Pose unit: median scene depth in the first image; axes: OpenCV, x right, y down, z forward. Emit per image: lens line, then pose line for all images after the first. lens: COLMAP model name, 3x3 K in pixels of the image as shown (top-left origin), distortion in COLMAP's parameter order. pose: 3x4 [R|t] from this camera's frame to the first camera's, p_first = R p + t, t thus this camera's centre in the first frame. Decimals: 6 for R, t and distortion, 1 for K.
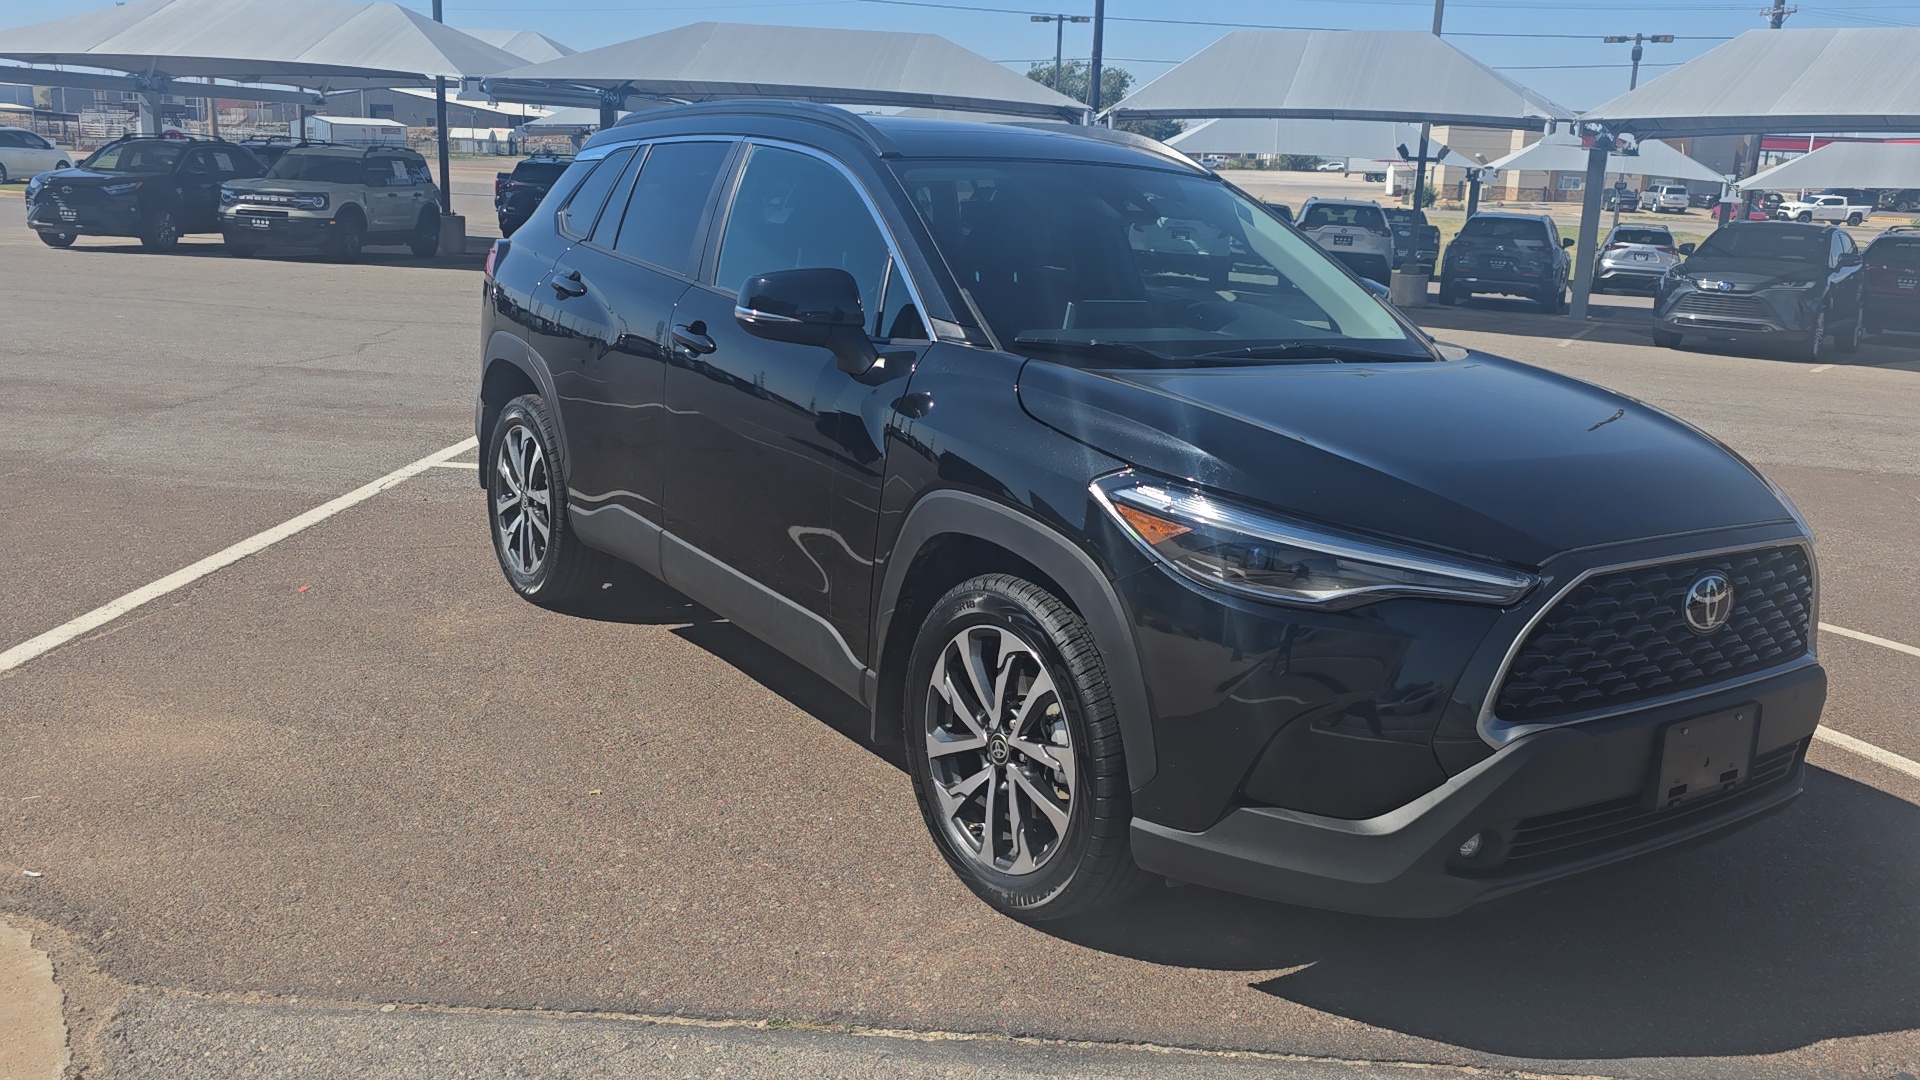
lens RADIAL K [[1590.1, 0, 951.5], [0, 1590.1, 529.0], [0, 0, 1]] dist [-0.004732, 0.015503]
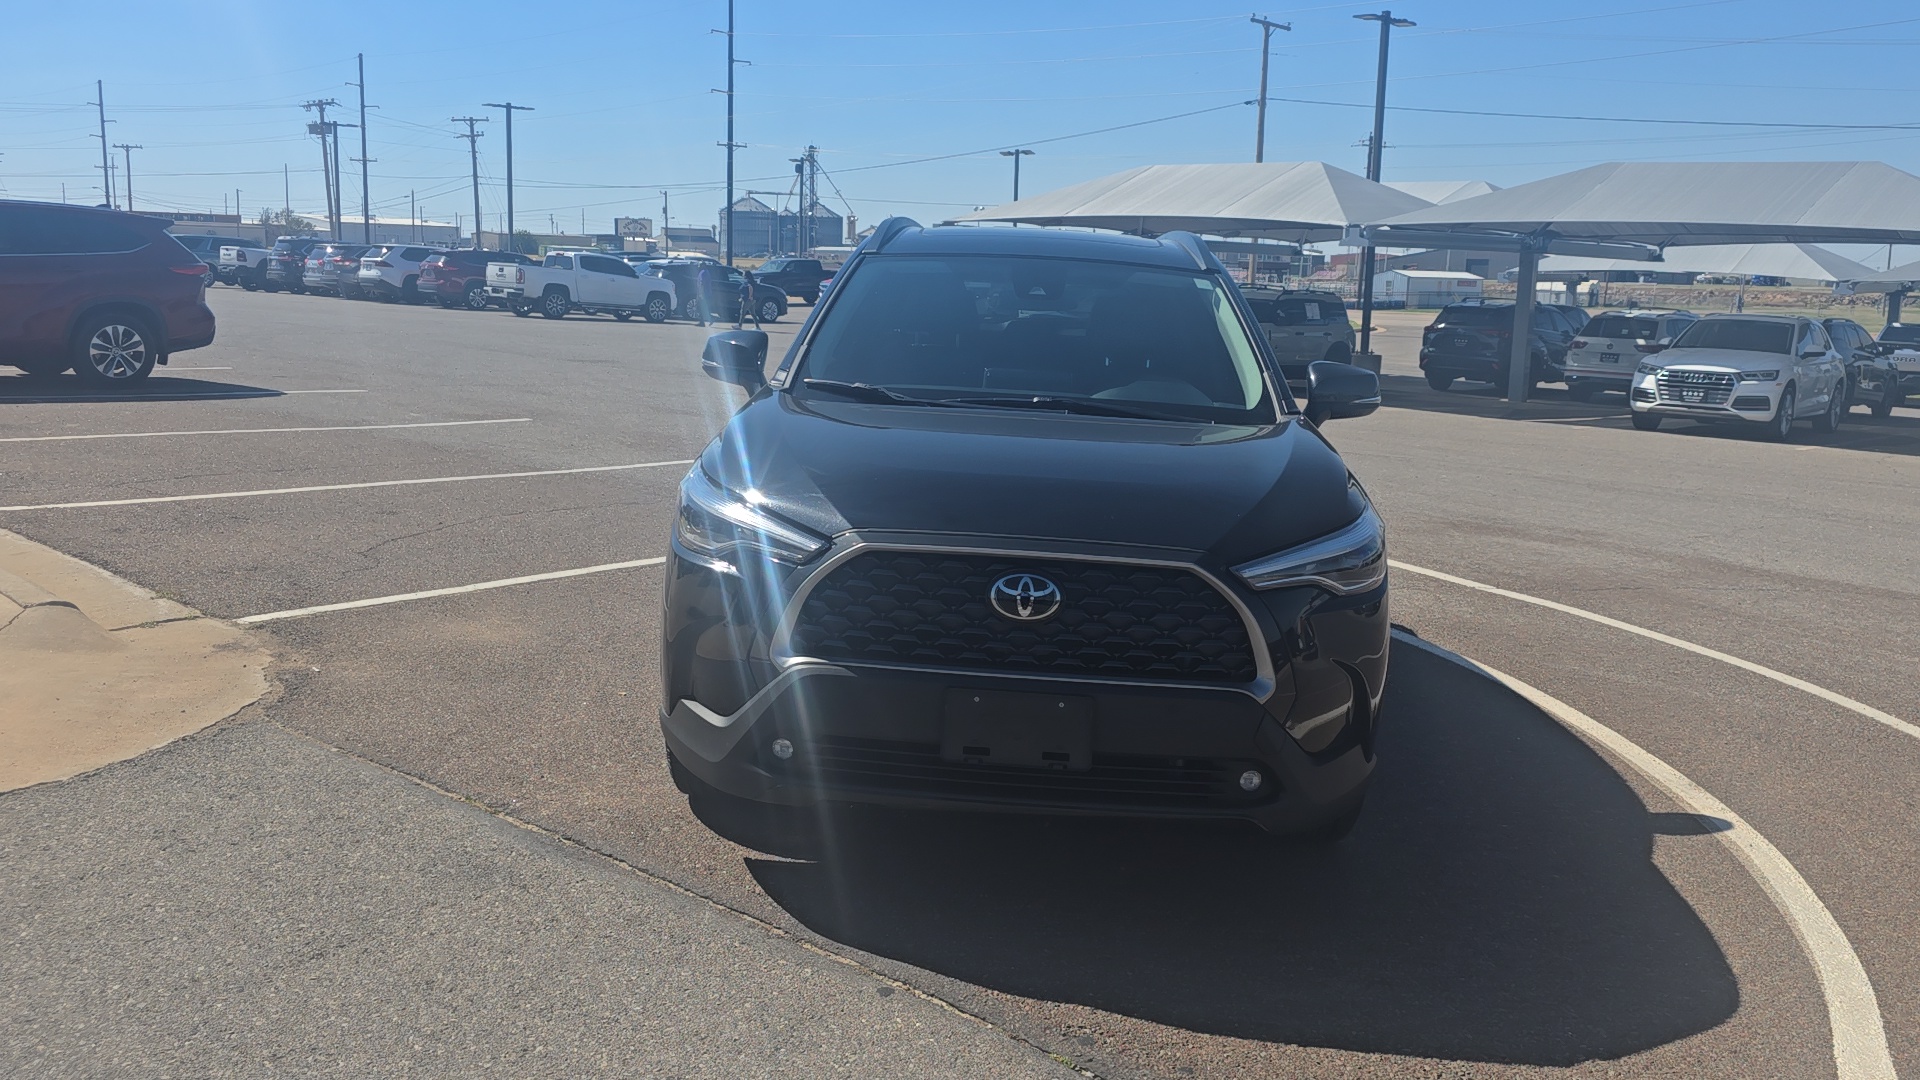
lens RADIAL K [[1590.1, 0, 943.5], [0, 1590.1, 534.7], [0, 0, 1]] dist [-0.004732, 0.015503]
pose [[0.789906, 0.085818, -0.607193, 0.500720], [-0.139778, 0.989291, -0.042018, 0.025860], [0.597085, 0.118063, 0.793442, 0.013572]]
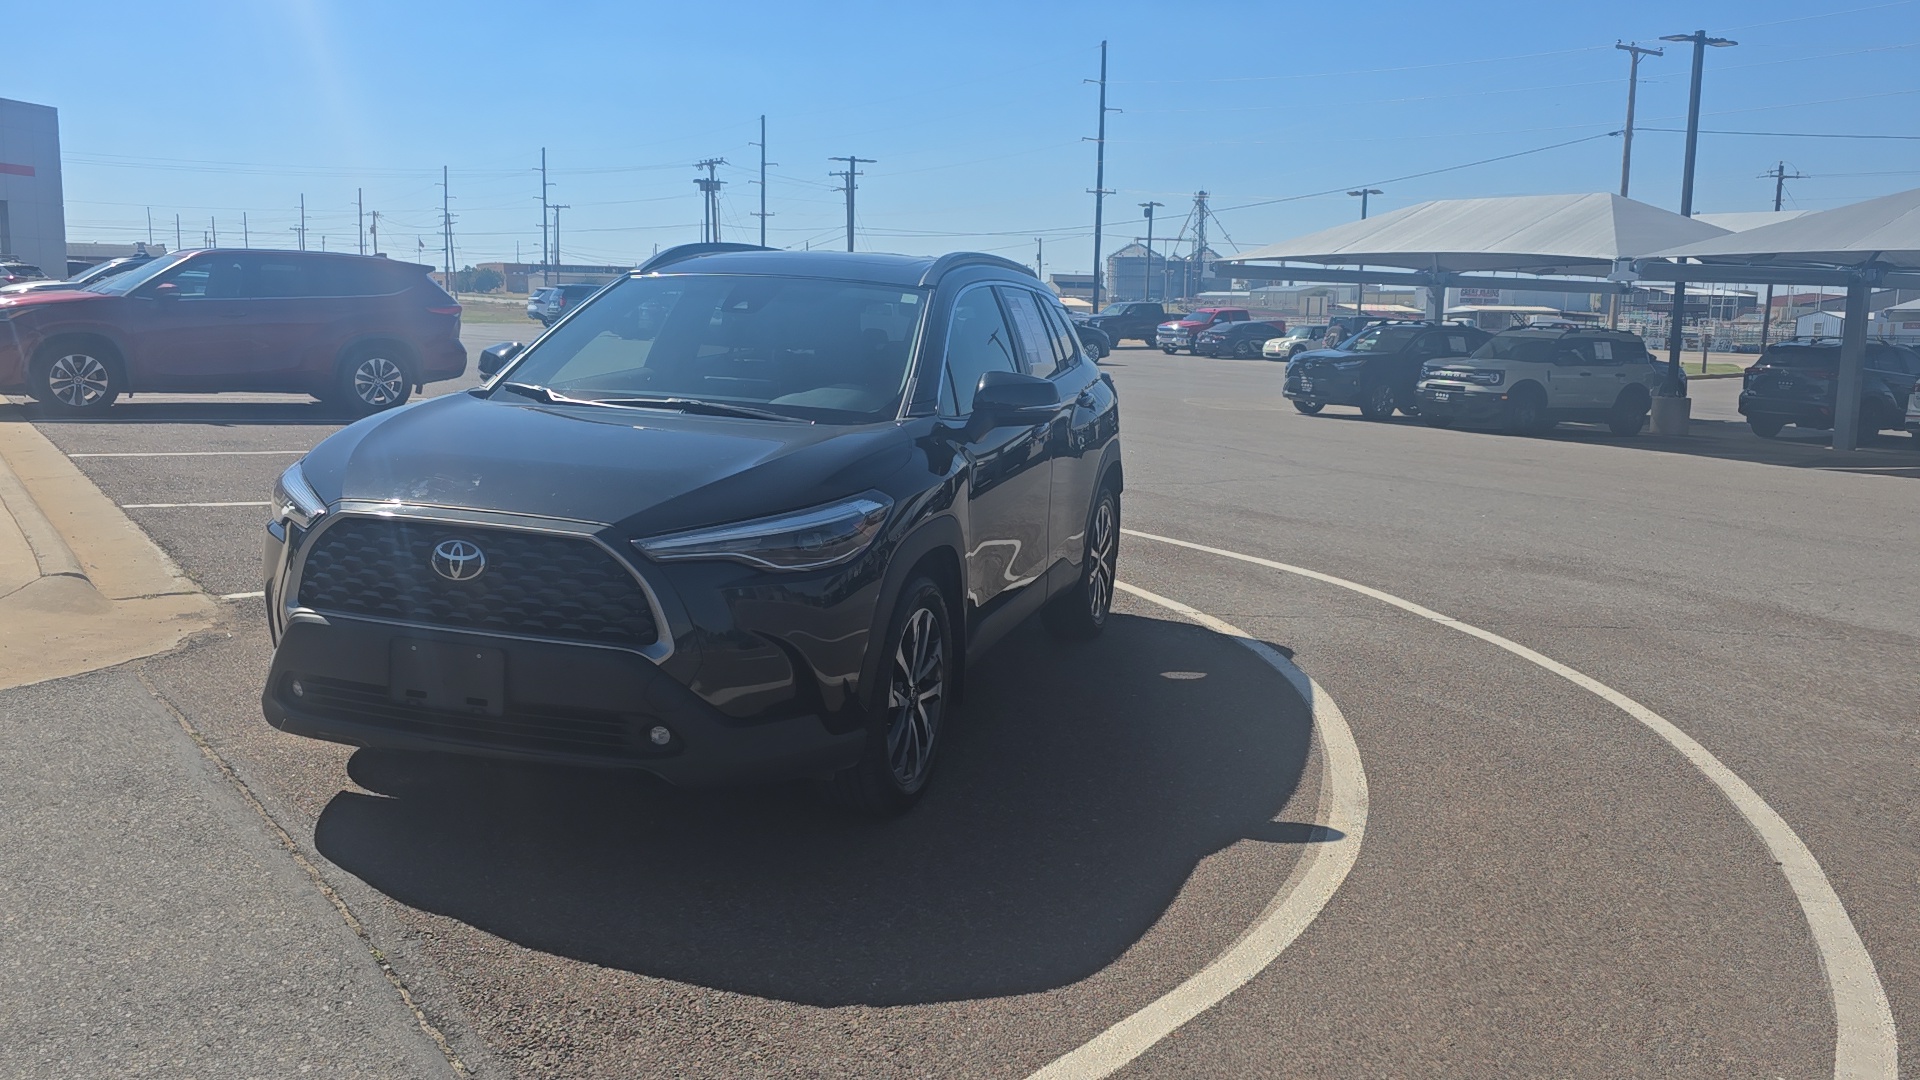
lens RADIAL K [[1590.1, 0, 951.9], [0, 1590.1, 537.7], [0, 0, 1]] dist [-0.004732, 0.015503]
pose [[0.623963, 0.089220, -0.776344, 0.781484], [-0.178432, 0.983483, -0.030384, -0.002694], [0.760810, 0.157484, 0.629576, 0.208442]]
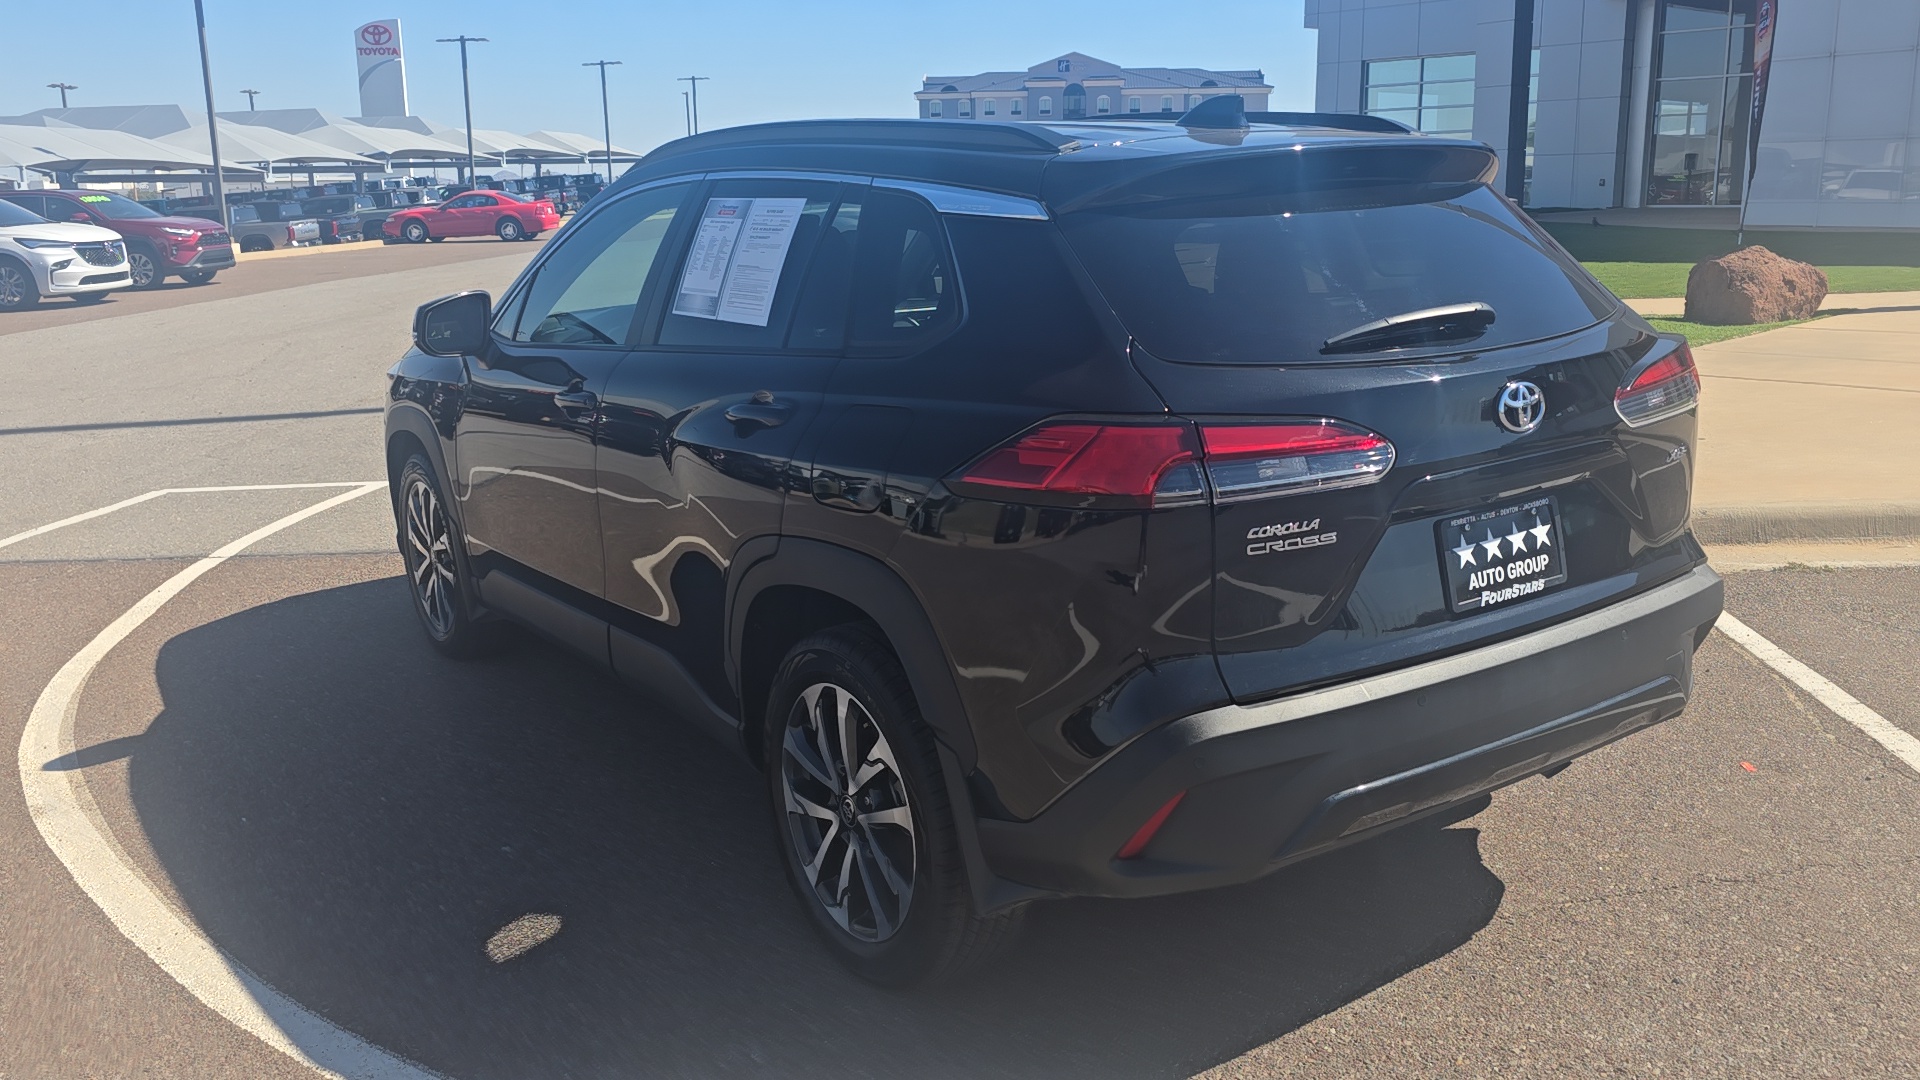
lens RADIAL K [[1590.1, 0, 969.8], [0, 1590.1, 551.9], [0, 0, 1]] dist [-0.004732, 0.015503]
pose [[-0.999790, -0.020413, -0.001519, -0.029699], [-0.018953, 0.895174, 0.445314, -0.313777], [-0.007730, 0.445250, -0.895373, 1.356293]]
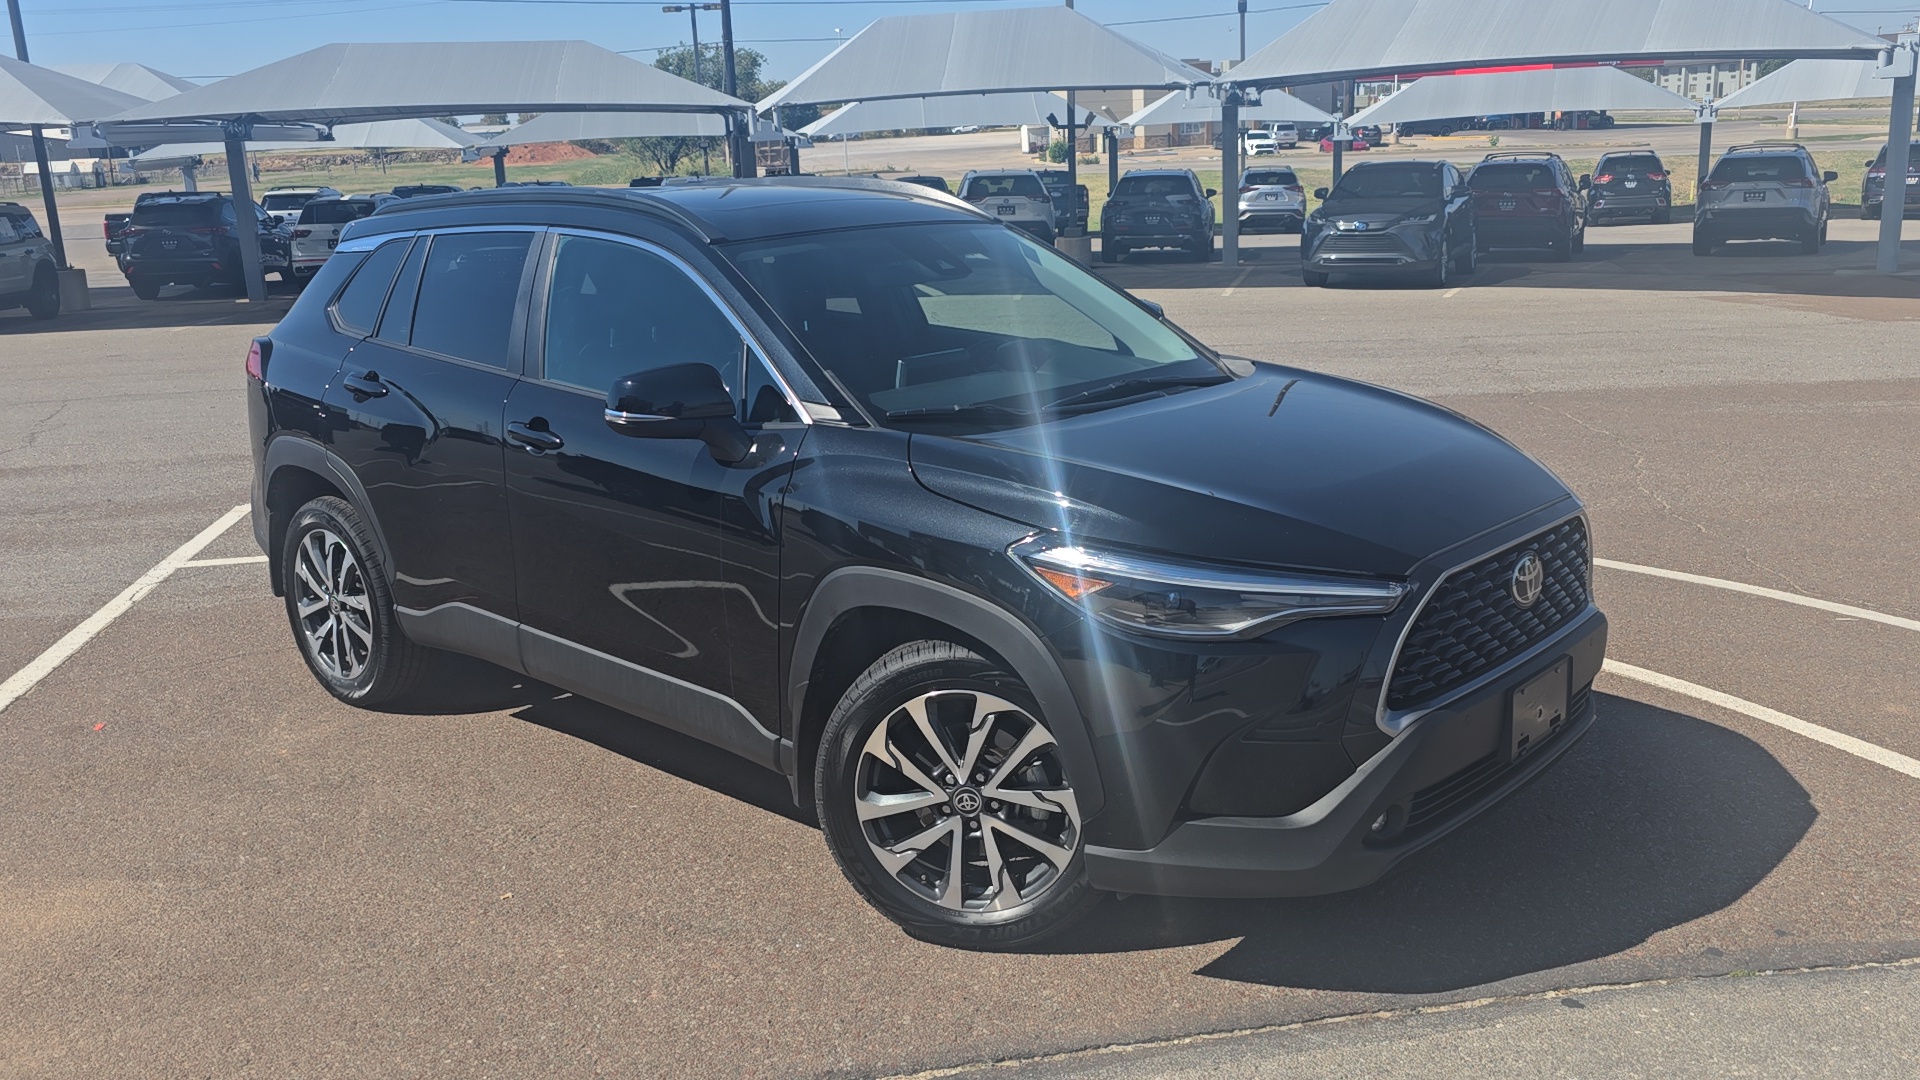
lens RADIAL K [[1590.1, 0, 952.5], [0, 1590.1, 532.5], [0, 0, 1]] dist [-0.004732, 0.015503]
pose [[0.972253, -0.129261, 0.194974, -0.068132], [0.126083, 0.991605, 0.028682, -0.033770], [-0.197045, -0.003303, 0.980389, -0.028123]]
